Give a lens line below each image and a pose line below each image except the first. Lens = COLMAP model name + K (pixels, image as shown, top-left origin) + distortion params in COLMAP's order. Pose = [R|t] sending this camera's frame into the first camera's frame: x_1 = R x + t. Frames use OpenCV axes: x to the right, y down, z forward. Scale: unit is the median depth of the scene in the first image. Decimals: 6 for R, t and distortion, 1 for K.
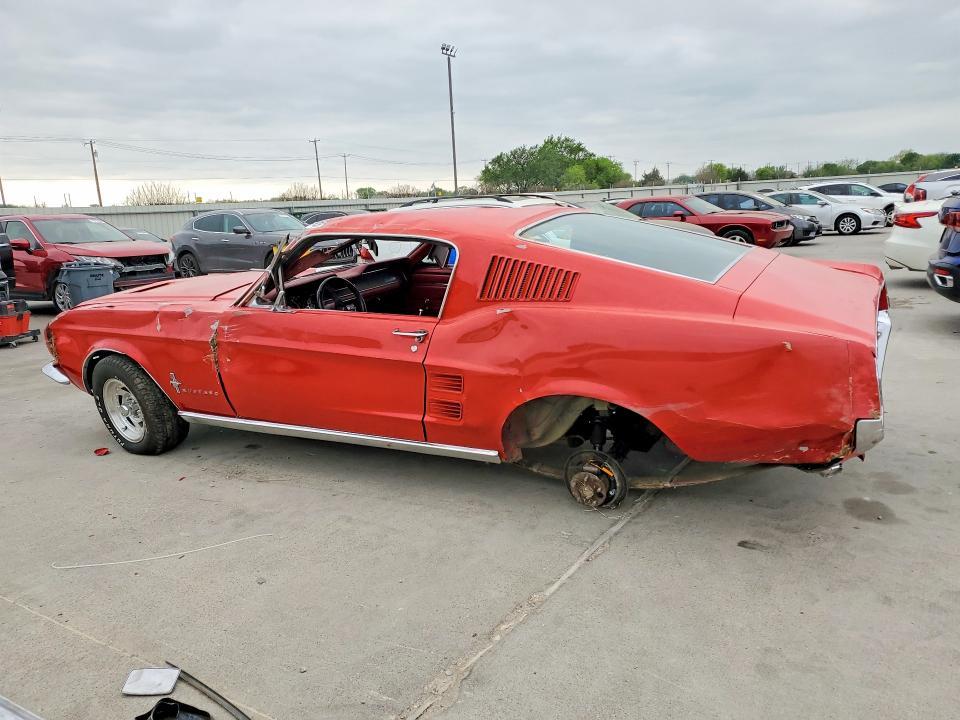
lens RADIAL K [[743.0, 0, 489.7], [0, 743.0, 362.0], [0, 0, 1]] dist [0.006627, 0.005714]
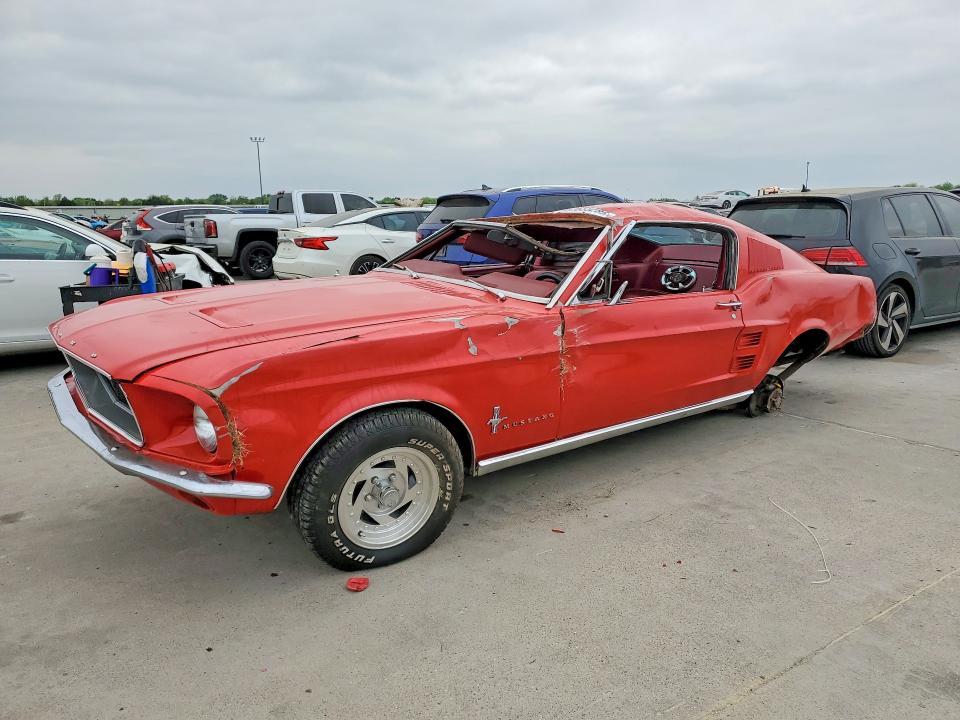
lens RADIAL K [[743.0, 0, 489.7], [0, 743.0, 362.0], [0, 0, 1]] dist [0.006627, 0.005714]
pose [[0.398067, -0.133716, 0.907559, -1.524236], [0.189176, 0.980021, 0.061417, -0.106087], [-0.897639, 0.147240, 0.415410, 0.970386]]
